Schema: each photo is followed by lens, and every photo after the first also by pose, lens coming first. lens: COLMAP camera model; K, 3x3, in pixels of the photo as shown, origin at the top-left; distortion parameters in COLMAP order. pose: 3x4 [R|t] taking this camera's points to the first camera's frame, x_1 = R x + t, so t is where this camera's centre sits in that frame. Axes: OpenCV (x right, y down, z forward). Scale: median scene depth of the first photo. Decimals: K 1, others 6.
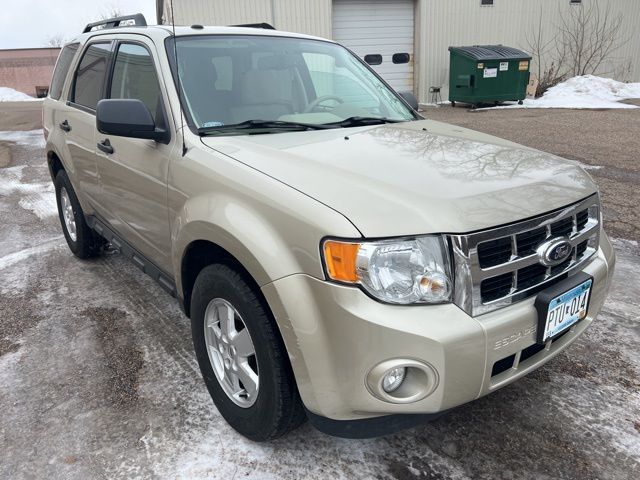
lens RADIAL K [[480.2, 0, 316.7], [0, 480.2, 238.2], [0, 0, 1]] dist [0.058924, -0.062970]
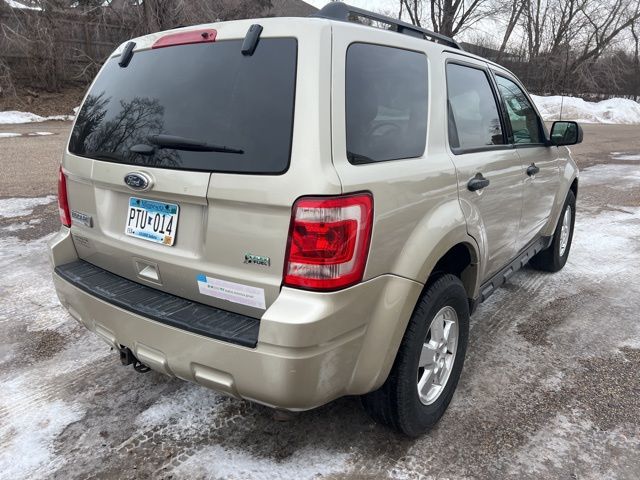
lens RADIAL K [[480.2, 0, 316.4], [0, 480.2, 242.7], [0, 0, 1]] dist [0.058924, -0.062970]
pose [[-0.256623, -0.258009, 0.931437, -1.689951], [0.314573, 0.888941, 0.332907, -0.690845], [-0.913886, 0.378437, -0.146960, 2.057758]]
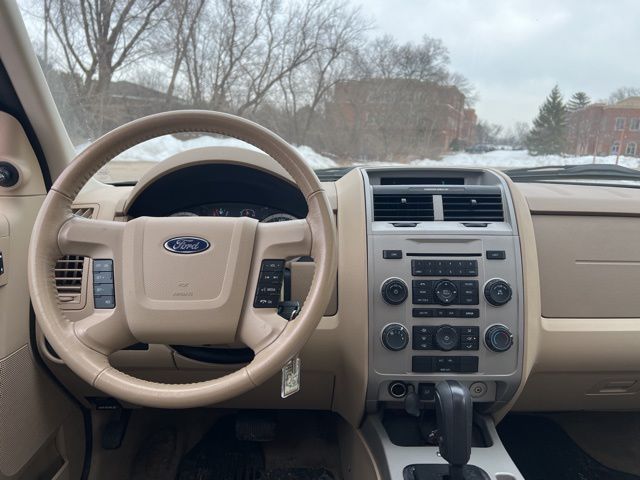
lens RADIAL K [[480.2, 0, 322.6], [0, 480.2, 248.9], [0, 0, 1]] dist [0.058924, -0.062970]
pose [[-0.793028, -0.126967, 0.595807, -0.227776], [0.186352, 0.880593, 0.435694, -0.459450], [-0.579982, 0.456548, -0.674674, 1.559986]]
